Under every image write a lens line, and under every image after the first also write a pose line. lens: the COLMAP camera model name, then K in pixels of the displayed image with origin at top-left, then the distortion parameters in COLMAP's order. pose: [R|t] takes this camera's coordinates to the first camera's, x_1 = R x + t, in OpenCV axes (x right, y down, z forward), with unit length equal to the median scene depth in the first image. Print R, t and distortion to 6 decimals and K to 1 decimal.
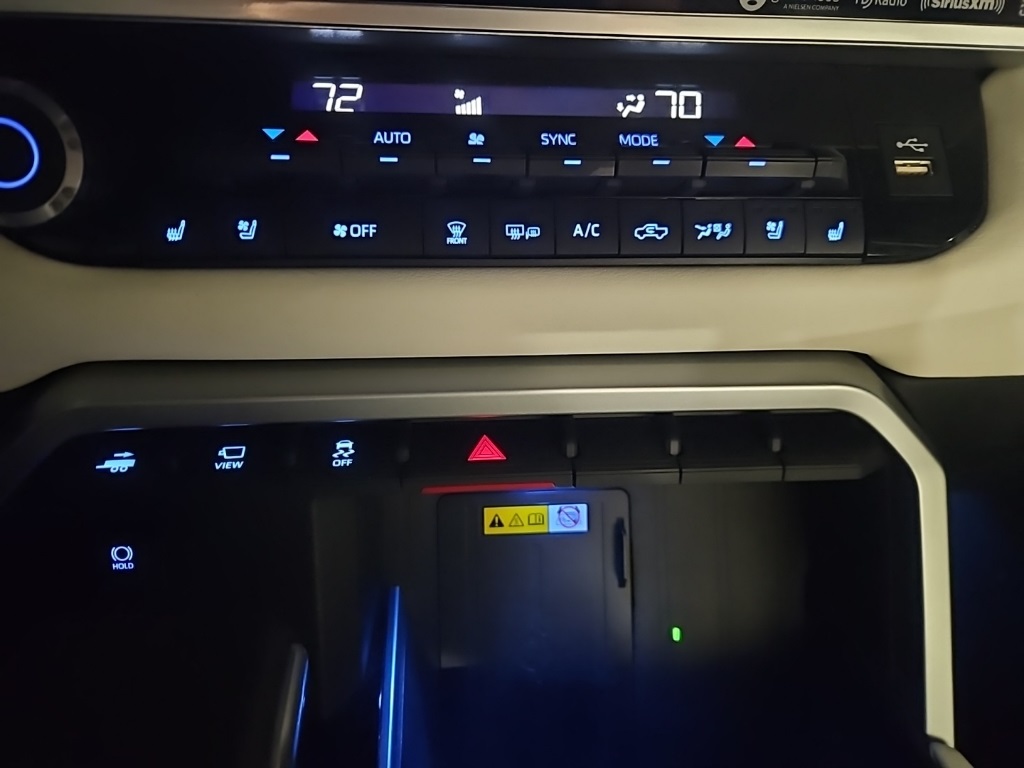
lens RADIAL K [[683.3, 0, 524.2], [0, 683.3, 377.7], [0, 0, 1]] dist [0.037023, -0.005099]
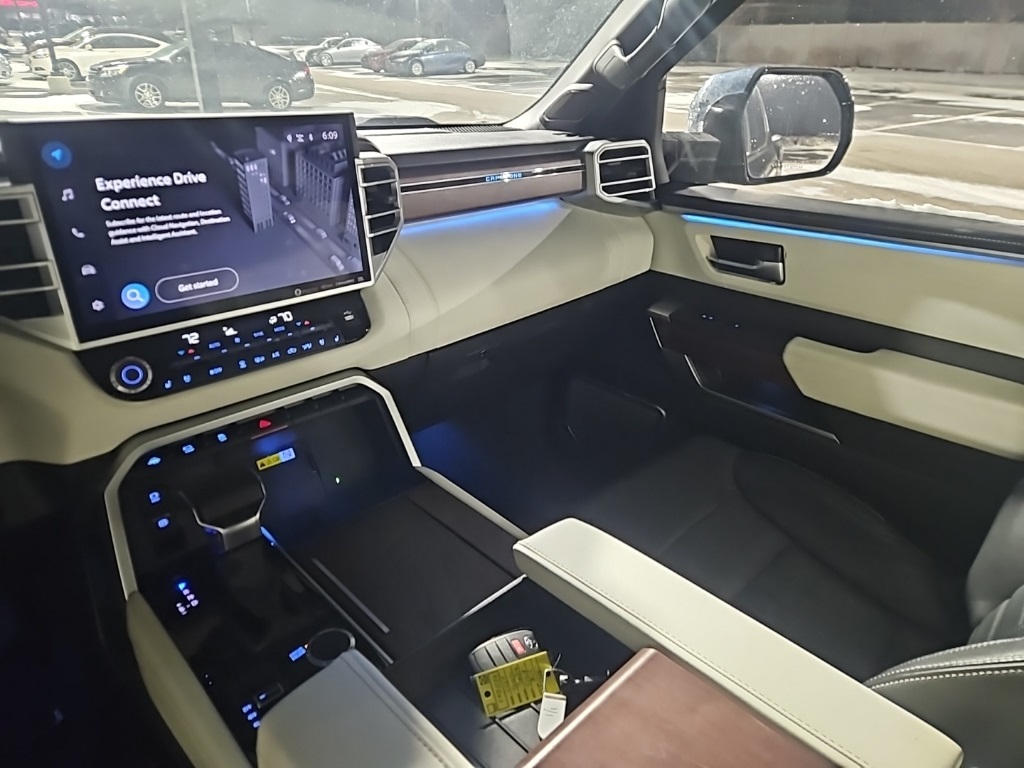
lens RADIAL K [[676.4, 0, 504.7], [0, 676.4, 367.2], [0, 0, 1]] dist [0.080539, -0.055675]
pose [[0.790995, -0.276370, 0.545844, -0.943150], [0.355854, 0.933552, -0.043004, 0.445164], [-0.497689, 0.228257, 0.836782, -2.661309]]
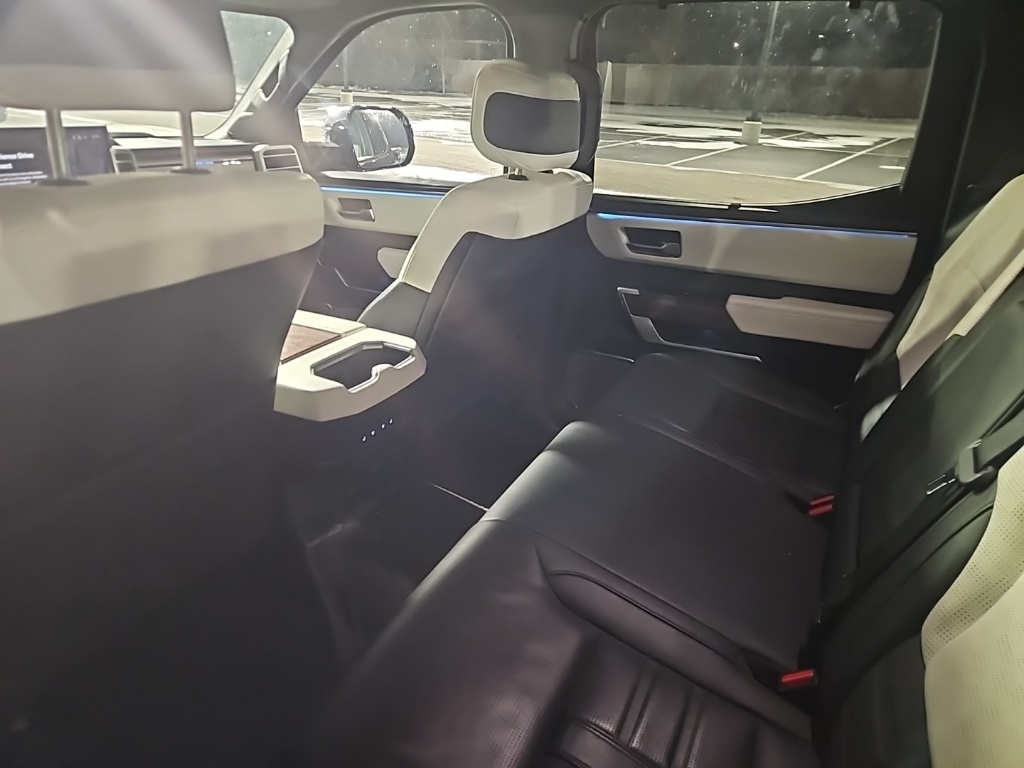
lens RADIAL K [[673.2, 0, 512.8], [0, 673.2, 379.9], [0, 0, 1]] dist [0.079393, -0.052351]
pose [[0.531308, -0.351372, 0.770876, -3.572387], [0.463219, 0.882356, 0.082923, 2.550126], [-0.709324, 0.313027, 0.631565, -6.436405]]
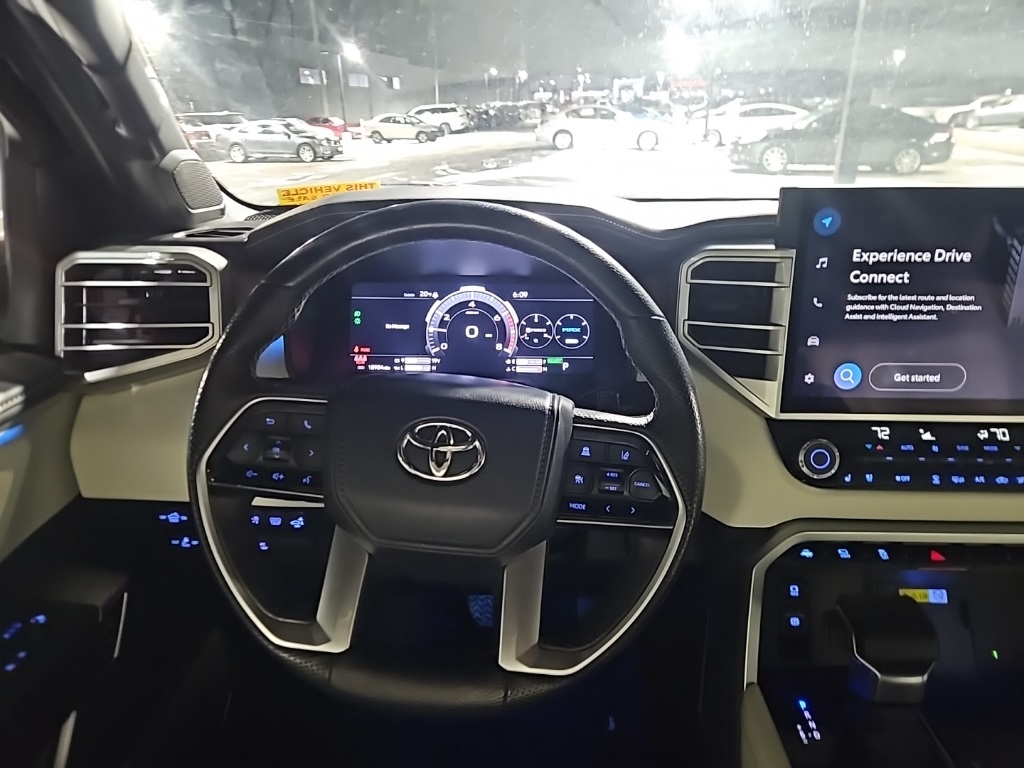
lens RADIAL K [[683.3, 0, 524.2], [0, 683.3, 377.7], [0, 0, 1]] dist [0.037023, -0.005099]
pose [[0.992495, 0.003696, -0.122228, -1.448393], [-0.032076, 0.972412, -0.231055, 0.115264], [0.118002, 0.233242, 0.965232, -2.176154]]
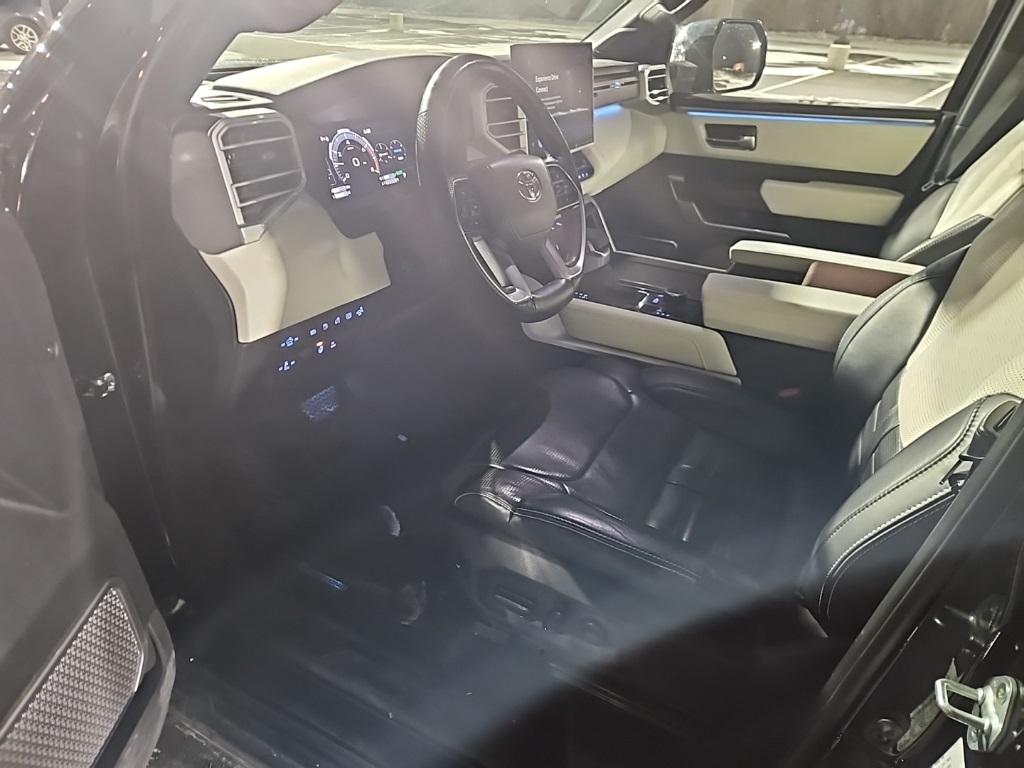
lens RADIAL K [[673.2, 0, 512.8], [0, 673.2, 379.9], [0, 0, 1]] dist [0.079393, -0.052351]
pose [[0.558236, -0.410482, 0.721025, -5.803832], [0.452372, 0.879085, 0.150228, 0.251537], [-0.695509, 0.242309, 0.676427, -2.641735]]
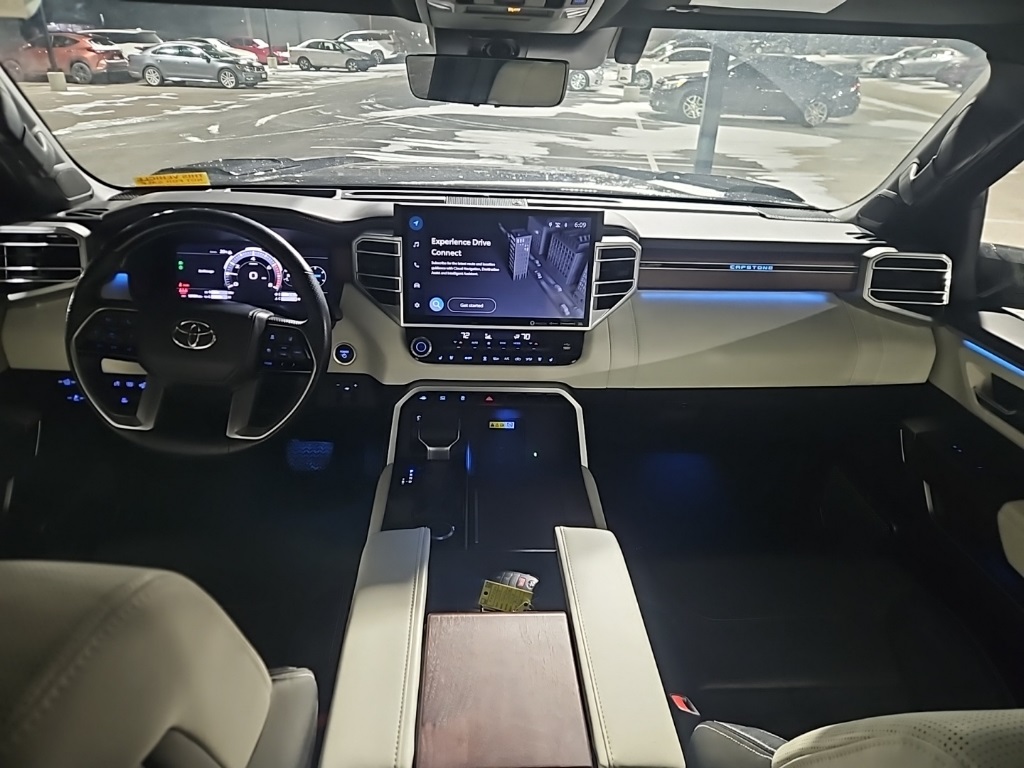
lens RADIAL K [[673.2, 0, 512.8], [0, 673.2, 379.9], [0, 0, 1]] dist [0.079393, -0.052351]
pose [[0.998635, 0.019905, -0.048289, 0.401762], [-0.026702, 0.989150, -0.144465, 0.759515], [0.044890, 0.145557, 0.988331, -4.442998]]
